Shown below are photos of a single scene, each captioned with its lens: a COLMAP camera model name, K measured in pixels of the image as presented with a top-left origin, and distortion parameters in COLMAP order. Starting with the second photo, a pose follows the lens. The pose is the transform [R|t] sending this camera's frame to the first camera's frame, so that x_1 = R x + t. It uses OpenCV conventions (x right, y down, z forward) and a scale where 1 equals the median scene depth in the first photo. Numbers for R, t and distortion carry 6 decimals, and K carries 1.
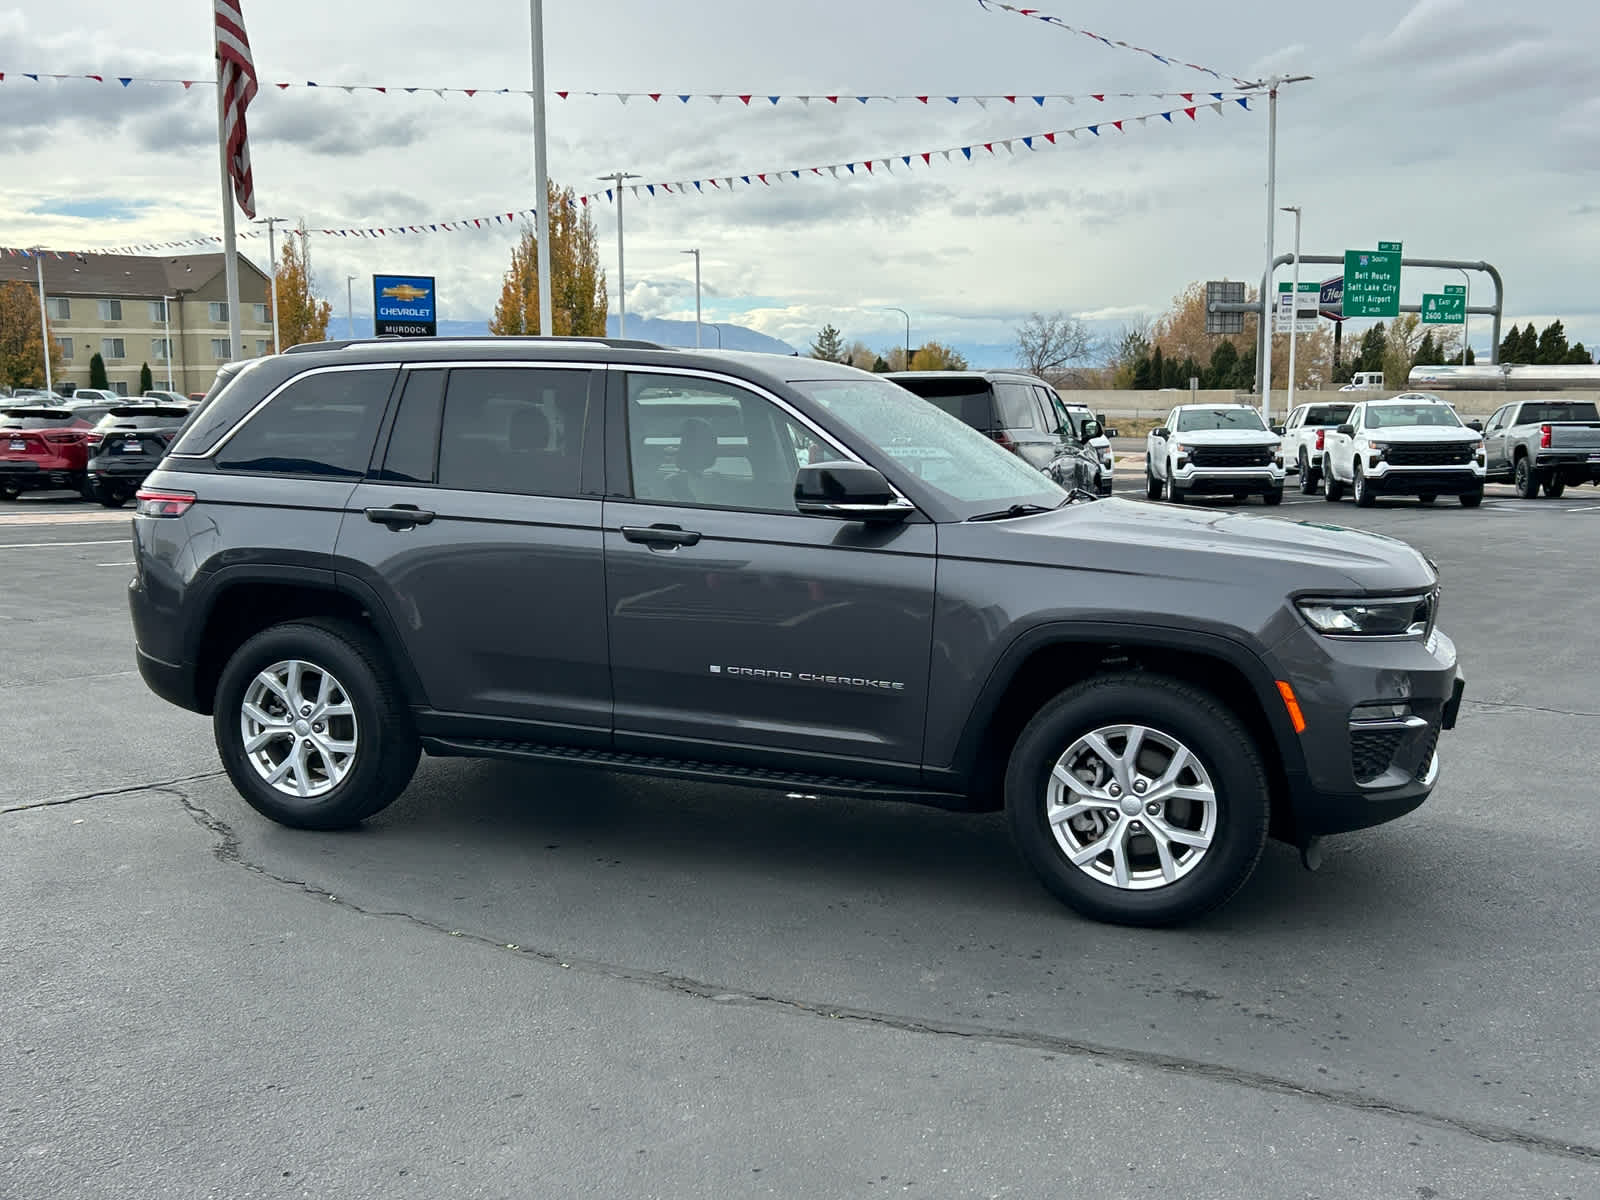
lens RADIAL K [[1582.1, 0, 805.0], [0, 1582.1, 592.1], [0, 0, 1]] dist [0.110195, -0.219504]
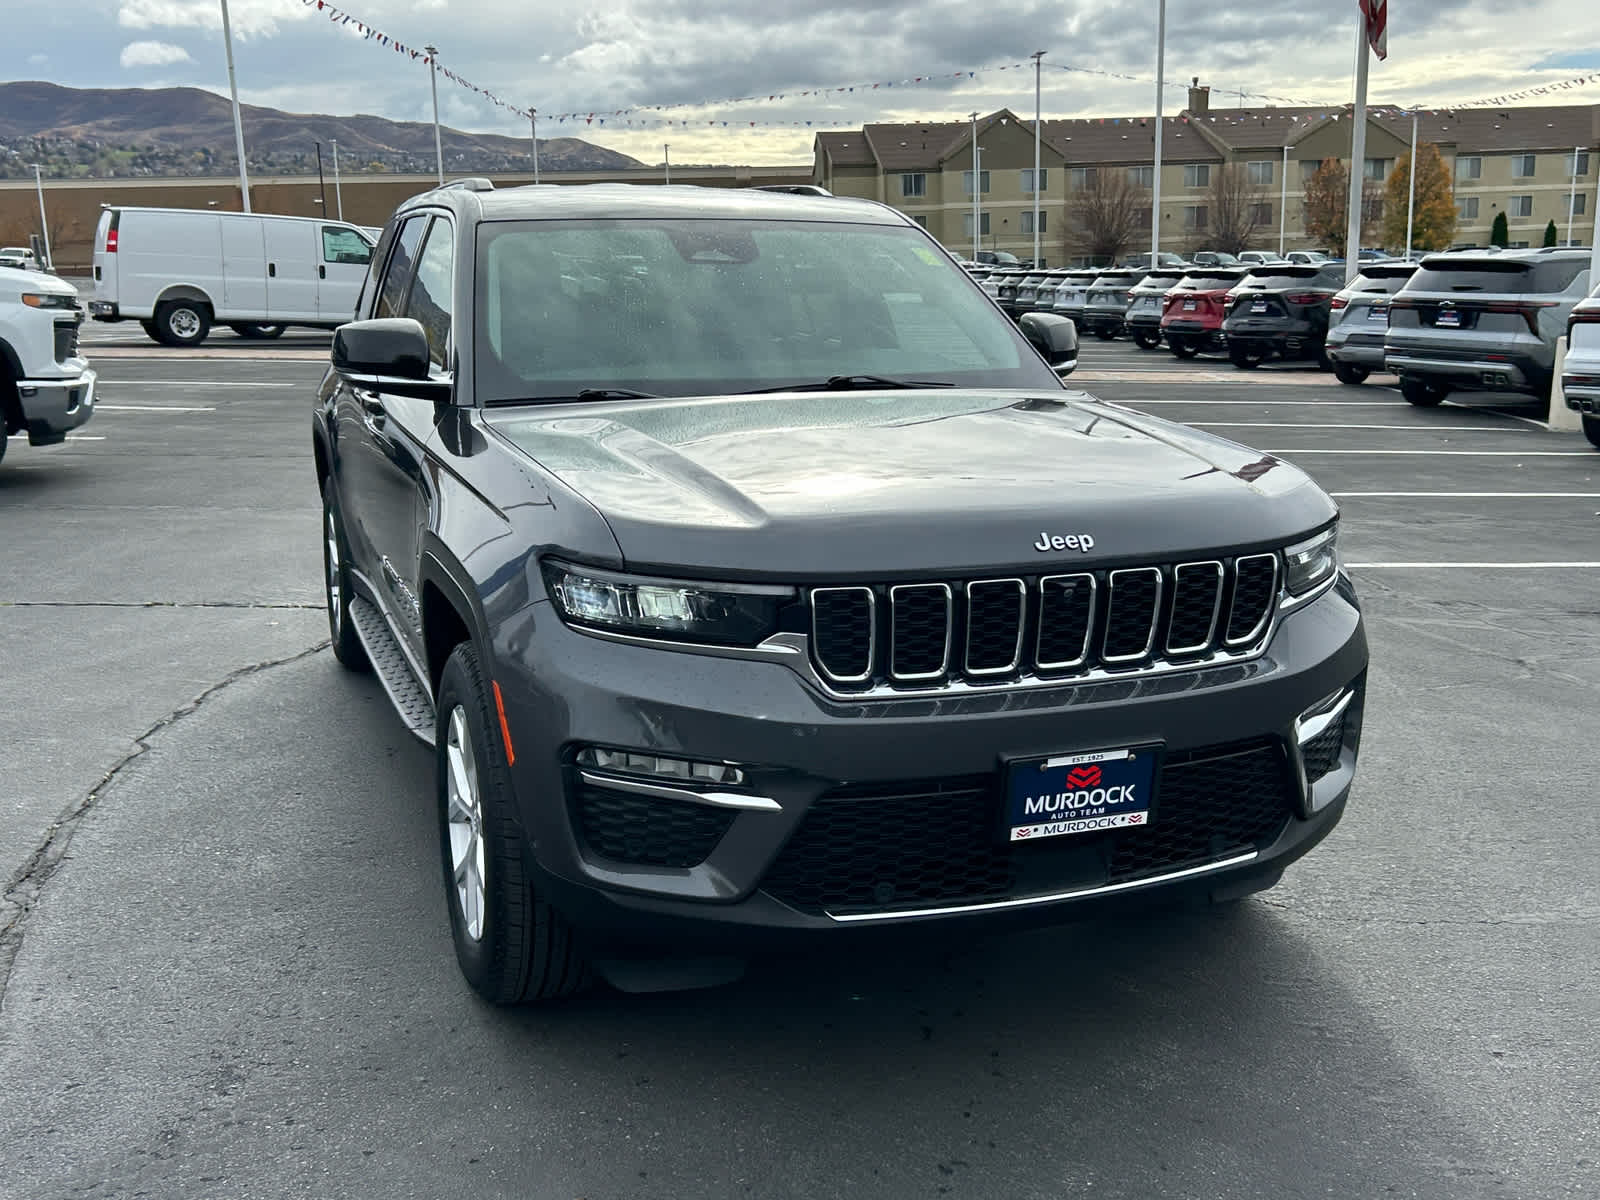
lens RADIAL K [[1579.9, 0, 800.0], [0, 1579.9, 600.0], [0, 0, 1]] dist [0.057714, -0.086605]
pose [[0.657358, 0.148662, -0.738769, 0.228411], [-0.081363, 0.988619, 0.126542, -0.018290], [0.749173, -0.023075, 0.661972, 0.180451]]
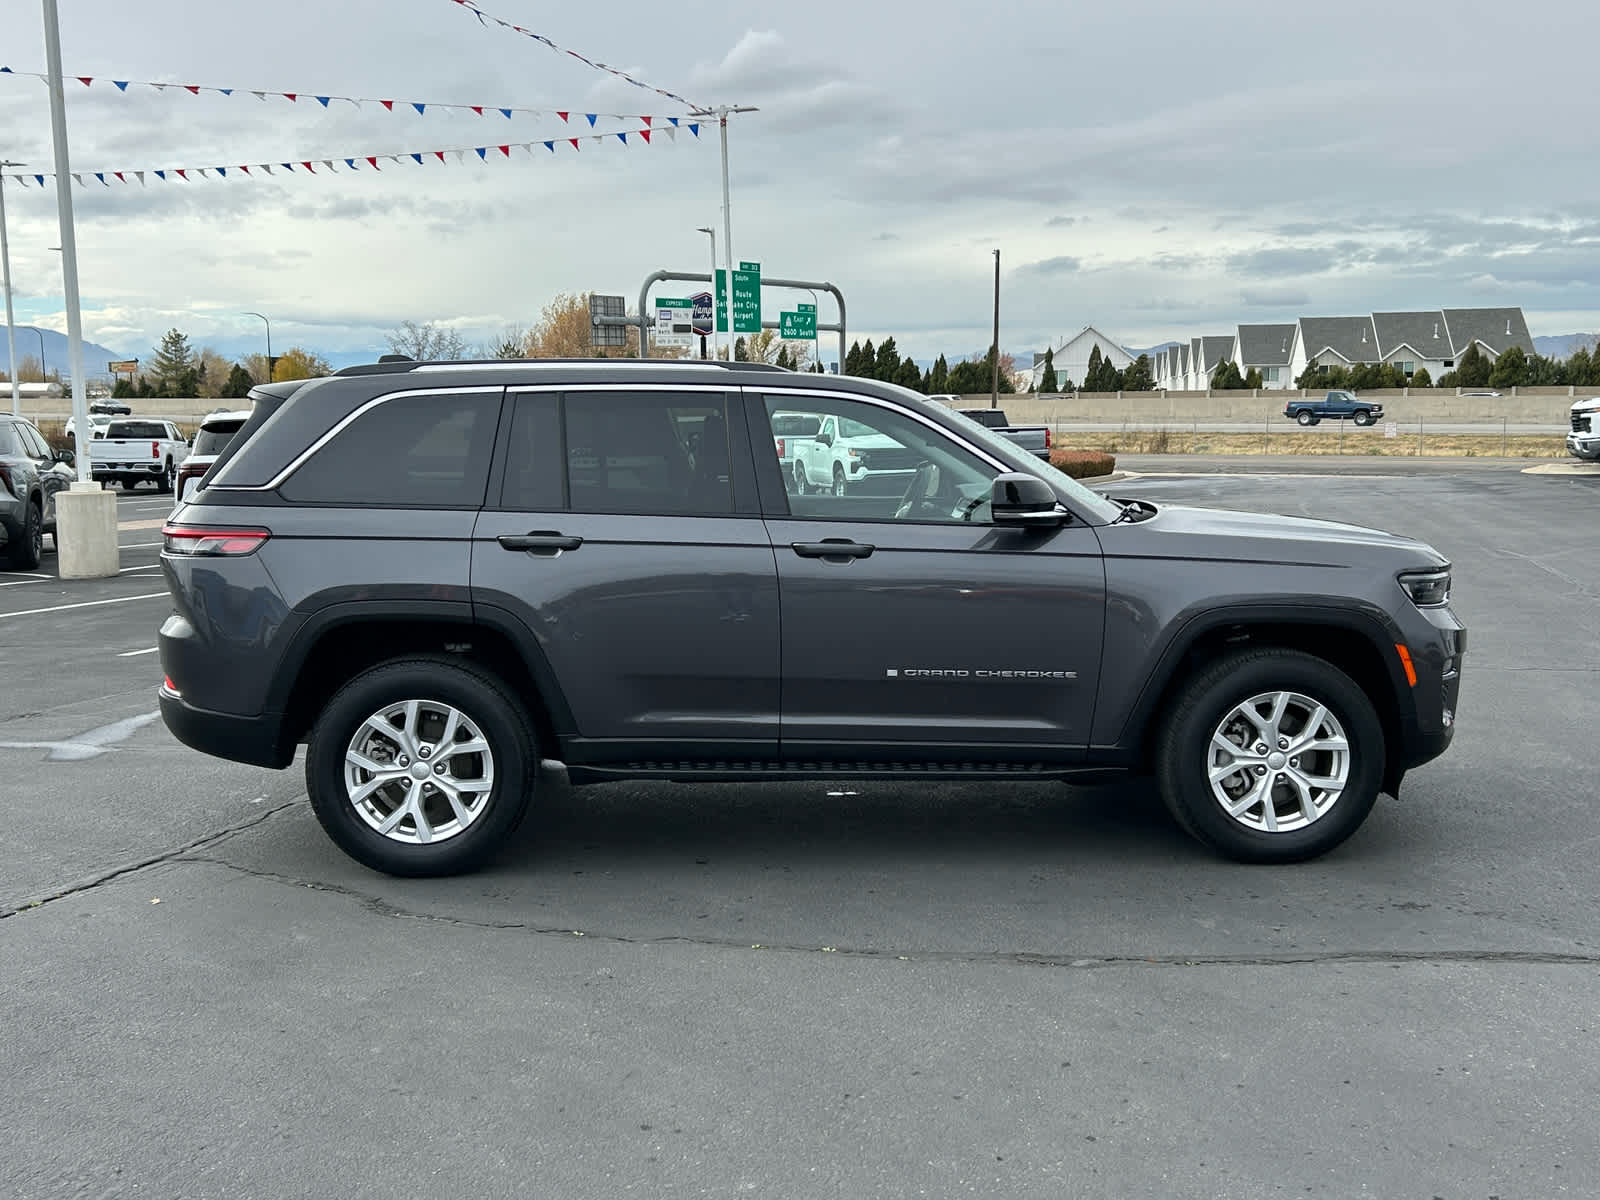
lens RADIAL K [[1582.1, 0, 805.0], [0, 1582.1, 592.1], [0, 0, 1]] dist [0.110195, -0.219504]
pose [[0.922443, -0.054253, 0.382302, -0.157292], [0.056526, 0.998387, 0.005292, -0.004451], [-0.381973, 0.016728, 0.924022, 0.012418]]
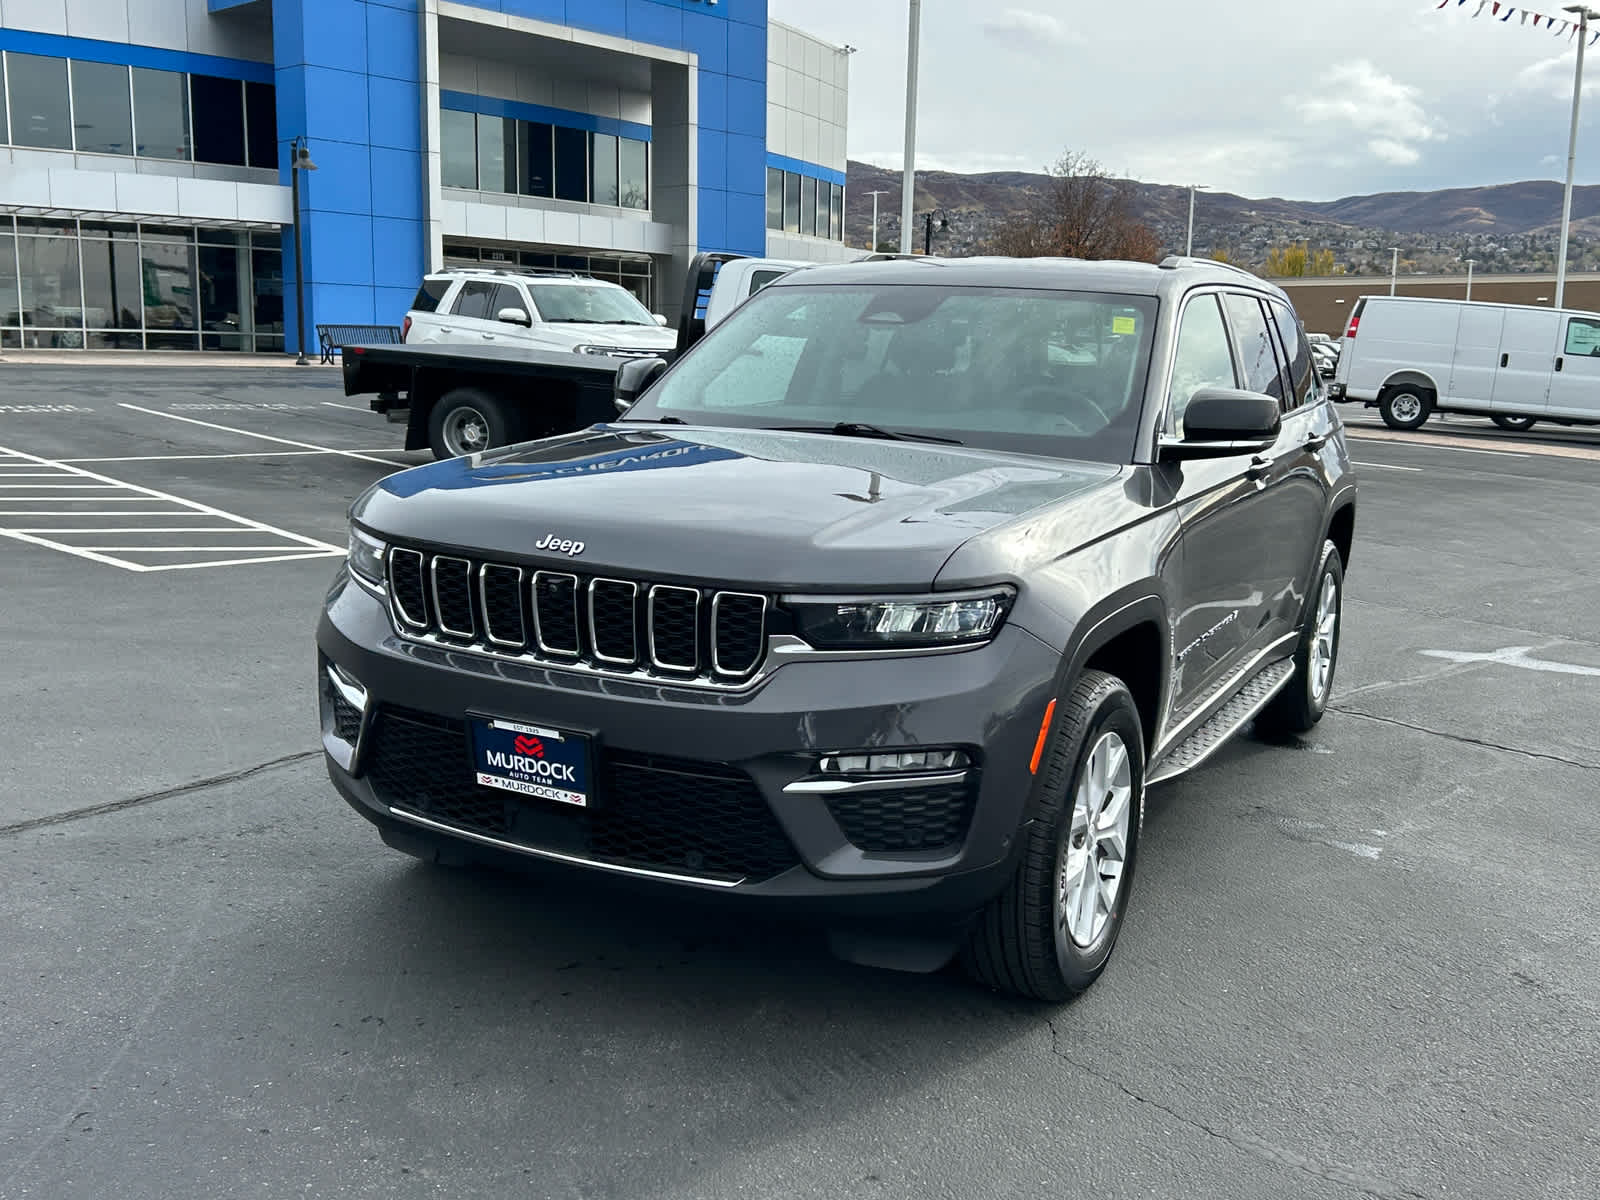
lens RADIAL K [[1582.1, 0, 805.0], [0, 1582.1, 592.1], [0, 0, 1]] dist [0.110195, -0.219504]
pose [[-0.113866, 0.151876, -0.981819, 0.311413], [-0.157116, 0.973057, 0.168742, -0.037496], [0.980994, 0.173474, -0.086936, 0.359426]]
